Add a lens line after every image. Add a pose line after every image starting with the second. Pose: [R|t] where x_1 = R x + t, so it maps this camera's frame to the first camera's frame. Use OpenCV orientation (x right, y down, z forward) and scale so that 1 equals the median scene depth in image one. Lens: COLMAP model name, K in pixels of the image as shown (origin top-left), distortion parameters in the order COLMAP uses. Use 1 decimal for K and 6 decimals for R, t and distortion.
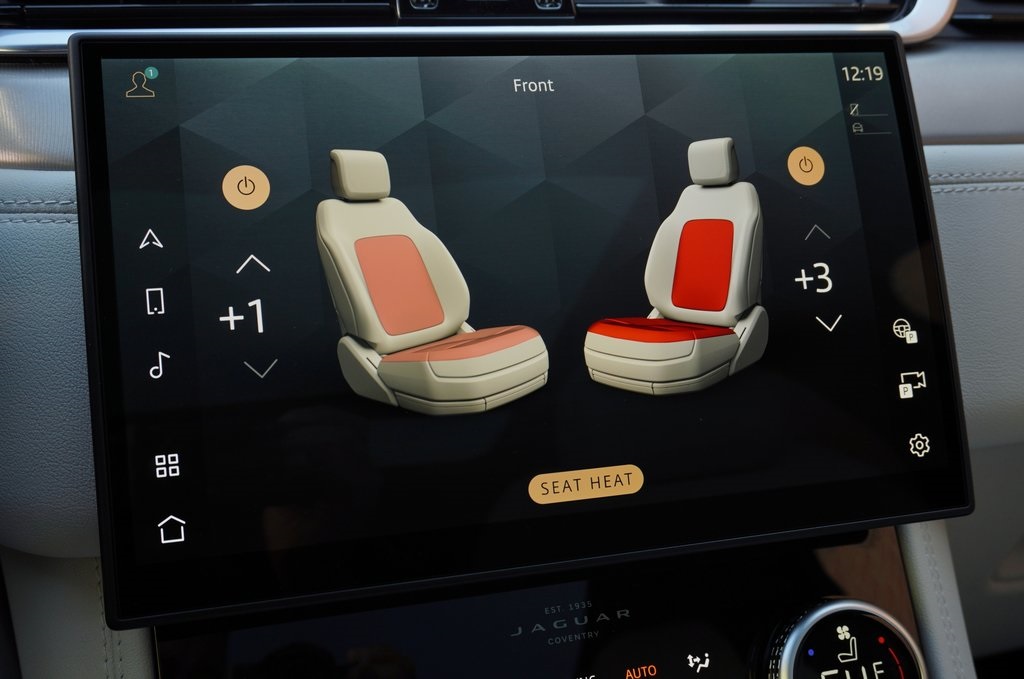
lens RADIAL K [[1110.2, 0, 506.5], [0, 1110.2, 347.2], [0, 0, 1]] dist [0.001821, 0.000000]
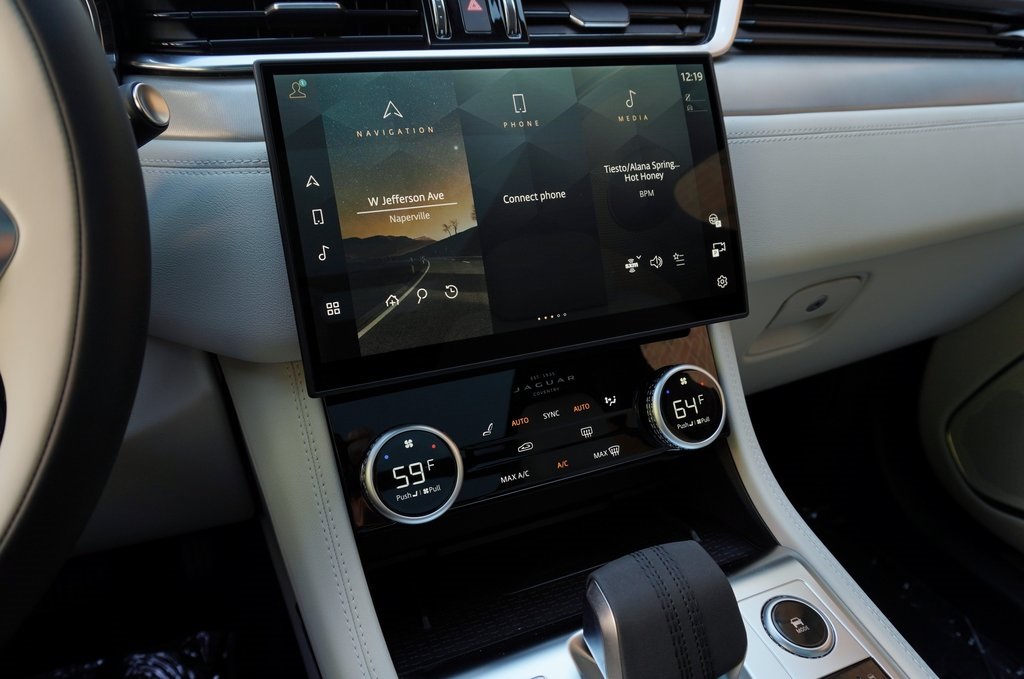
lens RADIAL K [[692.1, 0, 509.8], [0, 692.1, 342.7], [0, 0, 1]] dist [-0.041752, 0.030451]
pose [[0.992507, -0.051910, 0.110609, -0.123939], [0.035047, 0.988174, 0.149279, 0.003314], [-0.117050, -0.144284, 0.982589, -0.127428]]
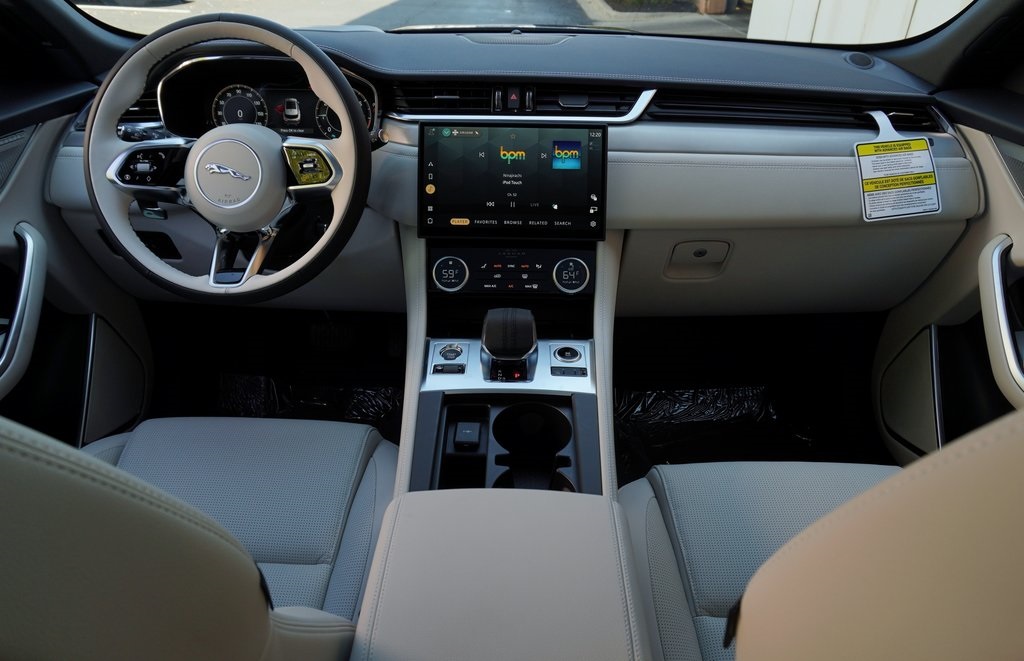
lens RADIAL K [[701.6, 0, 509.0], [0, 701.6, 334.6], [0, 0, 1]] dist [-0.029716, 0.029745]
pose [[0.958199, 0.144159, -0.247129, 0.813387], [-0.093110, 0.973883, 0.207083, -0.029297], [0.270527, -0.175417, 0.946596, -1.821442]]
